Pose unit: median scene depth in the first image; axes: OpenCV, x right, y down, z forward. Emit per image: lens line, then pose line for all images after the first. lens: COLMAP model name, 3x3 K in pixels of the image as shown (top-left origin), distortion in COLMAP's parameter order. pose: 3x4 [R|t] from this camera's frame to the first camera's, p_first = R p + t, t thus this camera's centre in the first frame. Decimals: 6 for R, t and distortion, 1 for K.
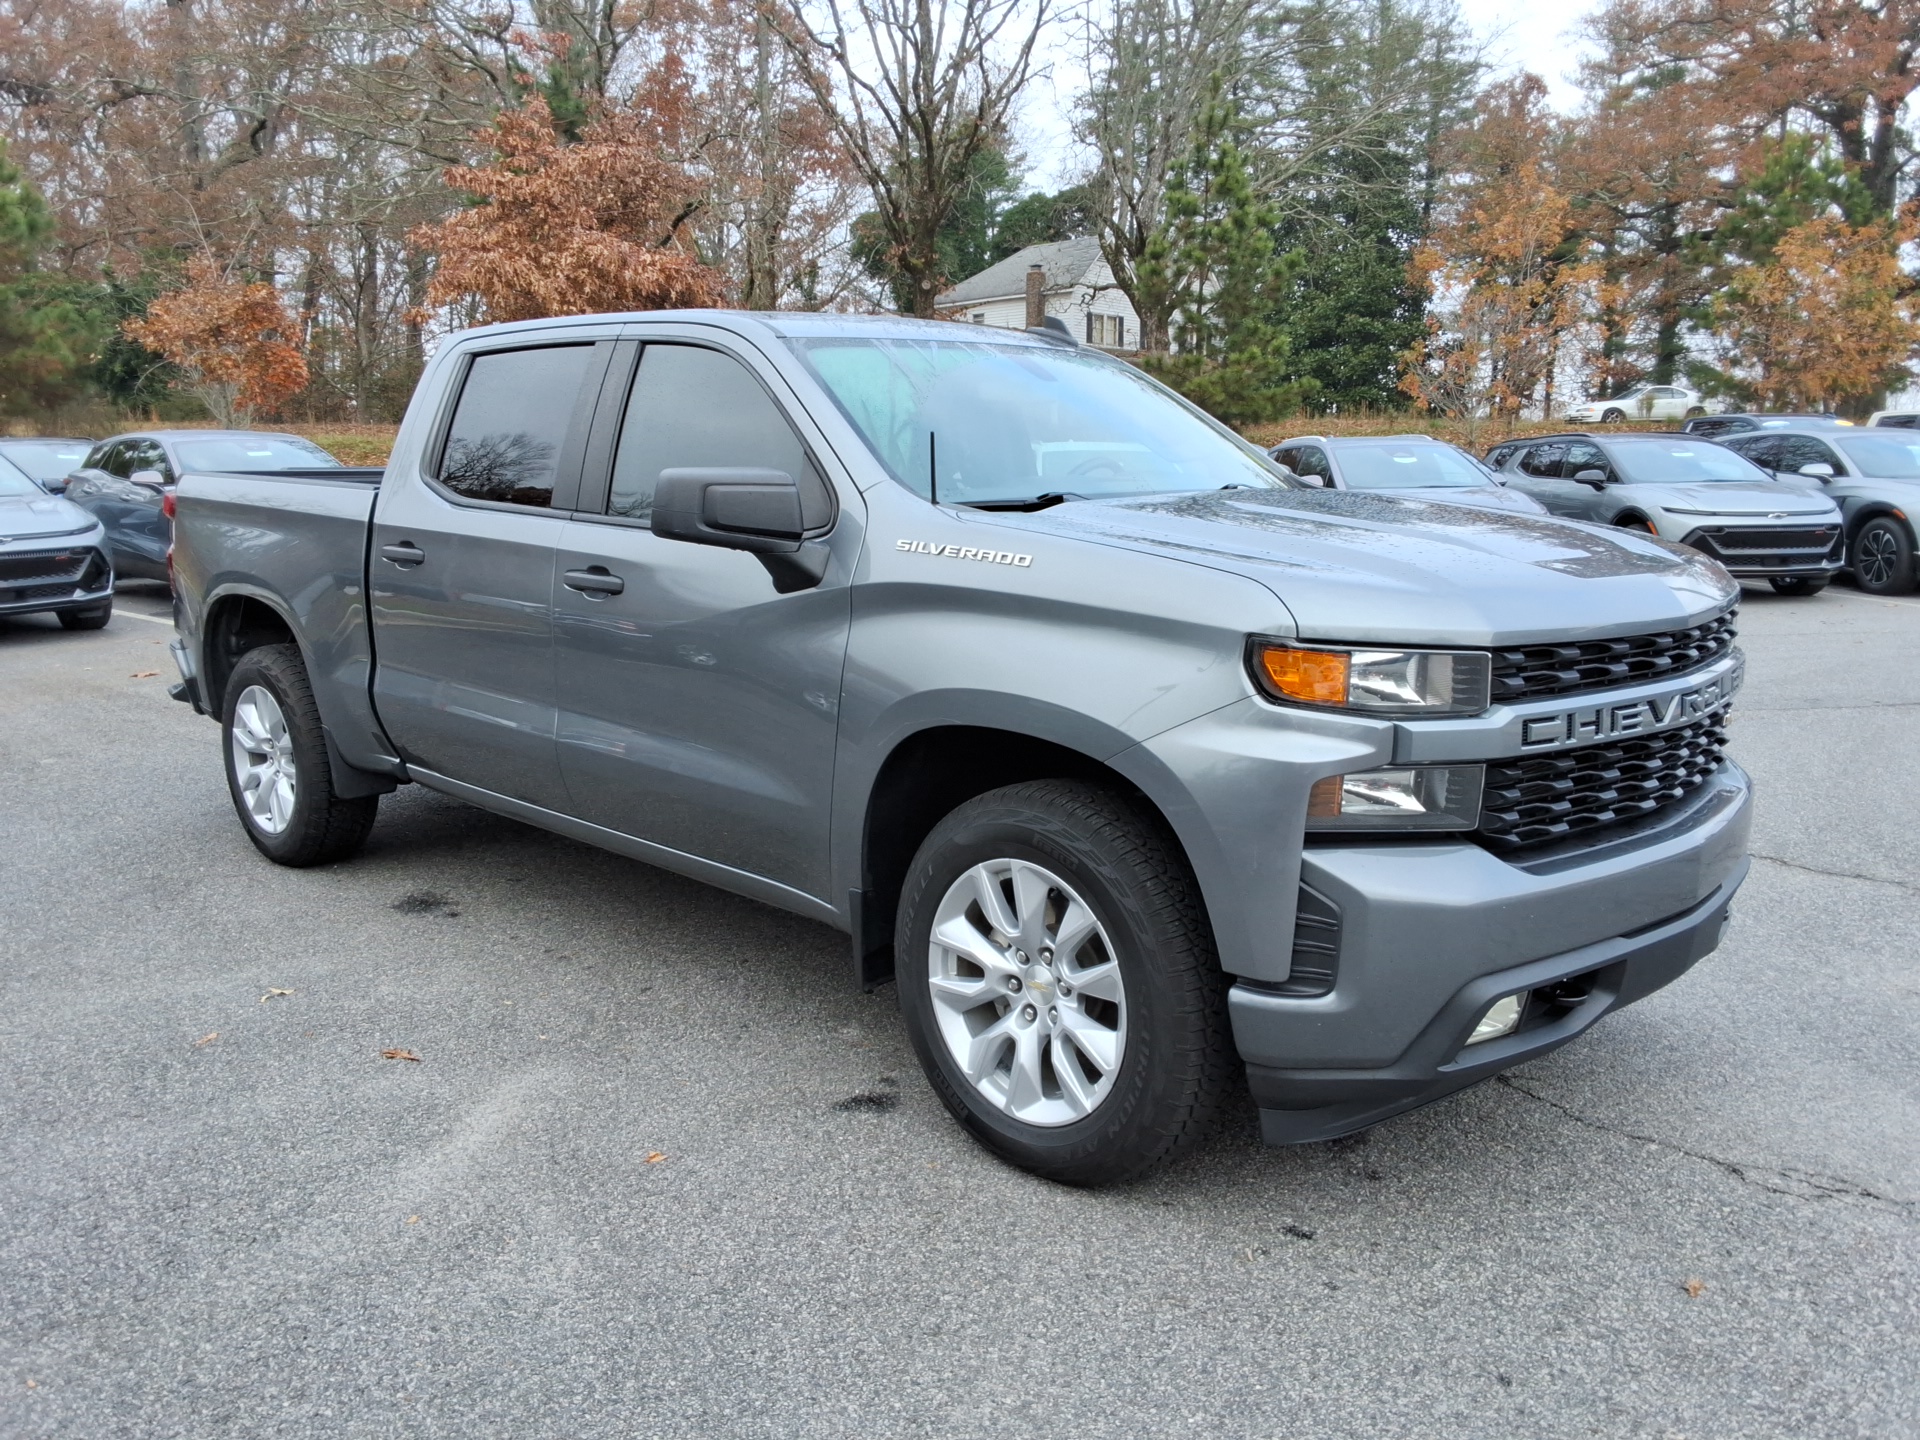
lens RADIAL K [[1534.5, 0, 966.4], [0, 1534.5, 717.4], [0, 0, 1]] dist [0.083024, -0.123765]
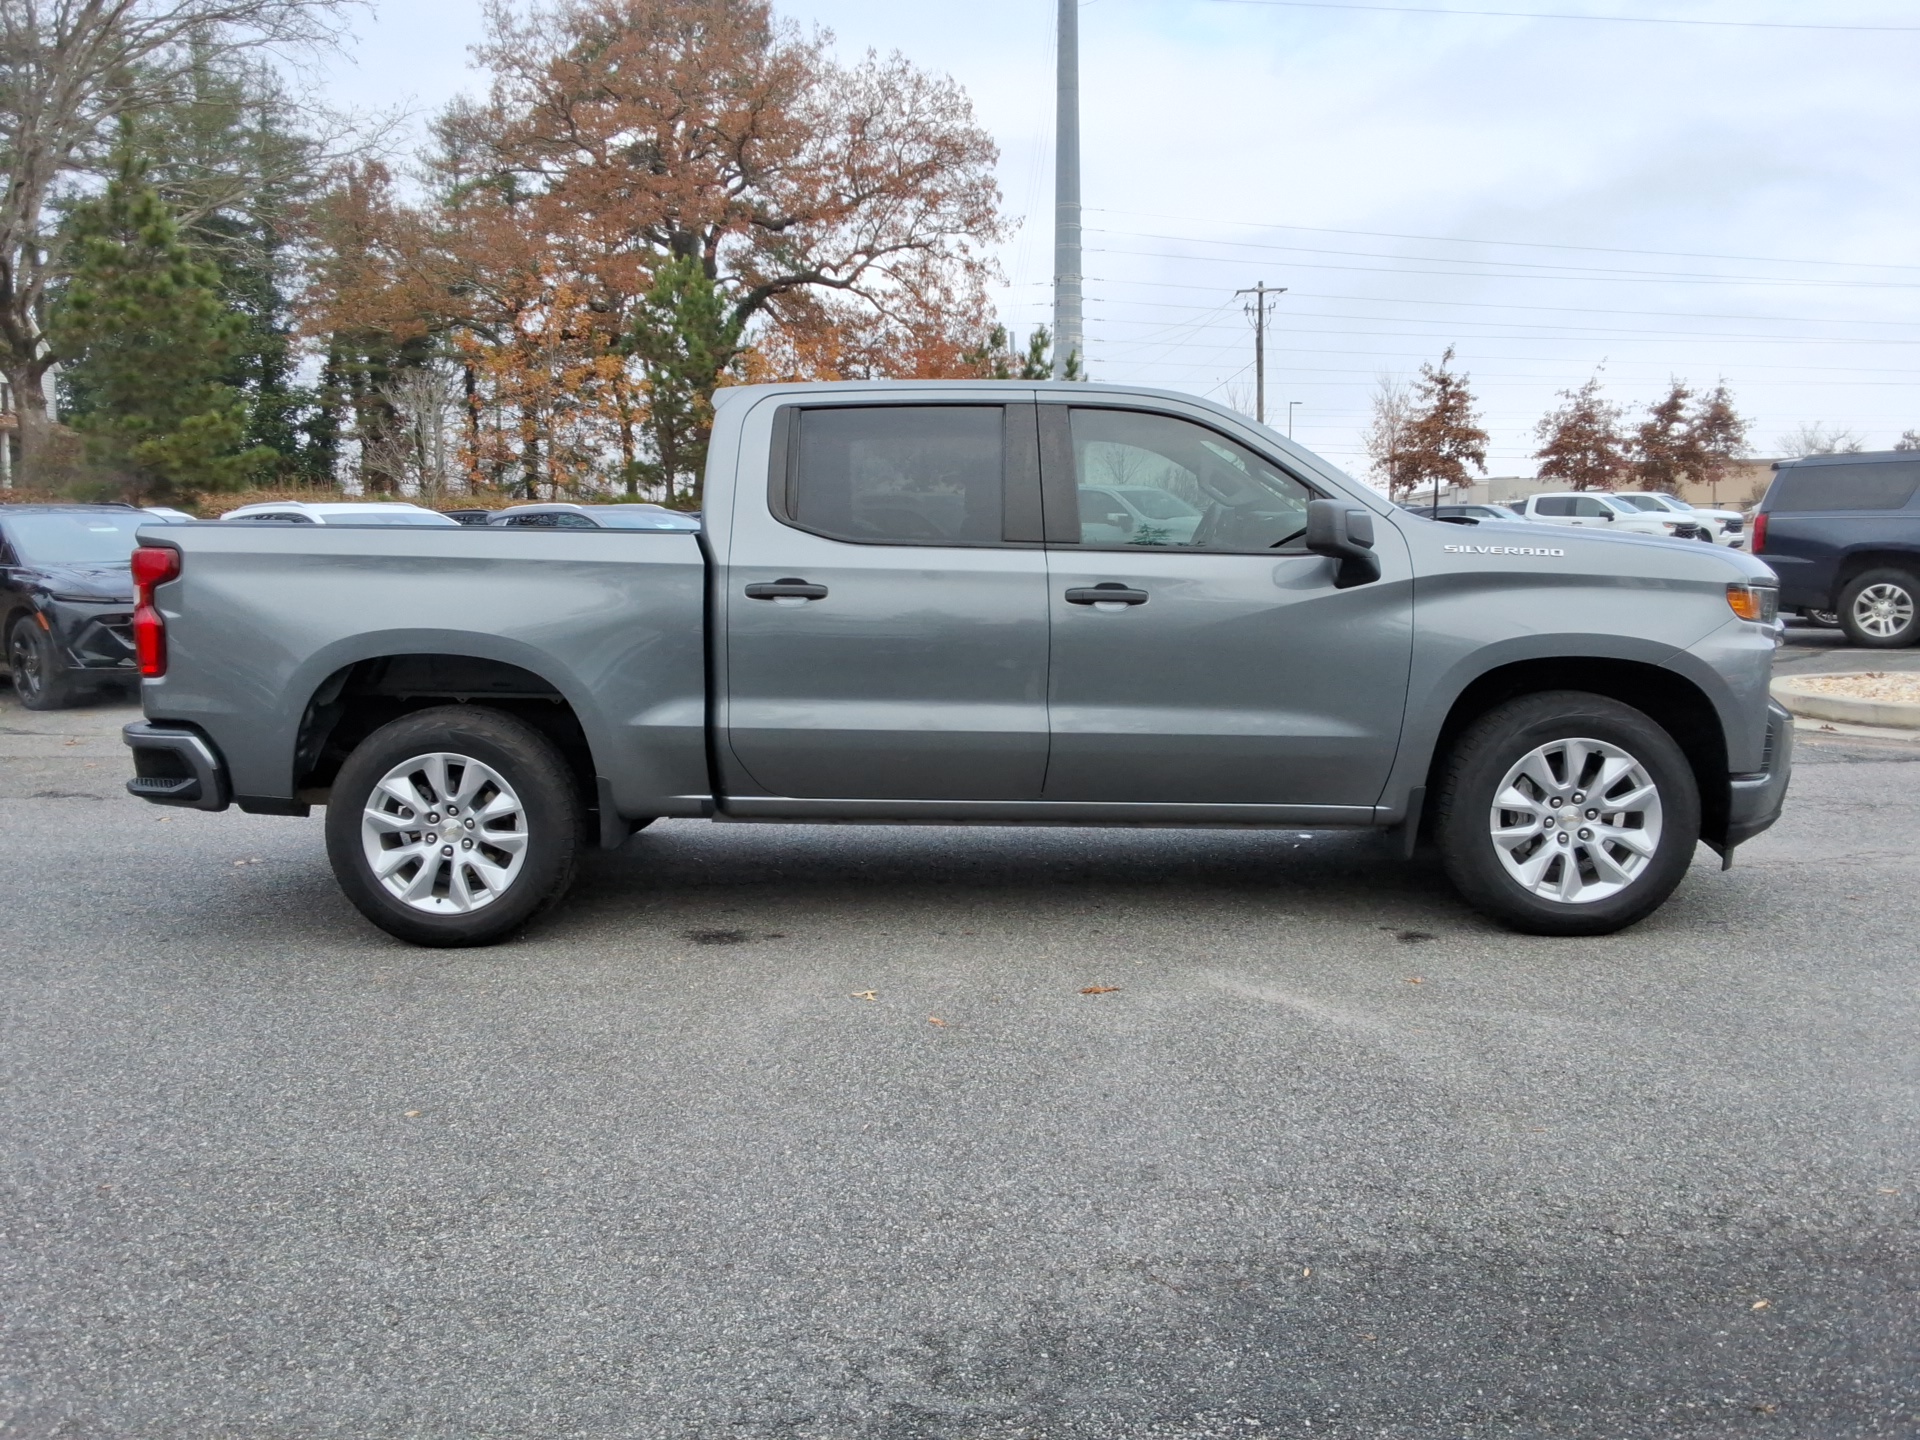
lens RADIAL K [[1534.5, 0, 965.0], [0, 1534.5, 716.1], [0, 0, 1]] dist [0.083024, -0.123765]
pose [[0.737545, -0.087090, 0.669659, -0.119304], [0.119887, 0.992783, -0.002929, -0.000199], [-0.664571, 0.082444, 0.742663, 0.016594]]
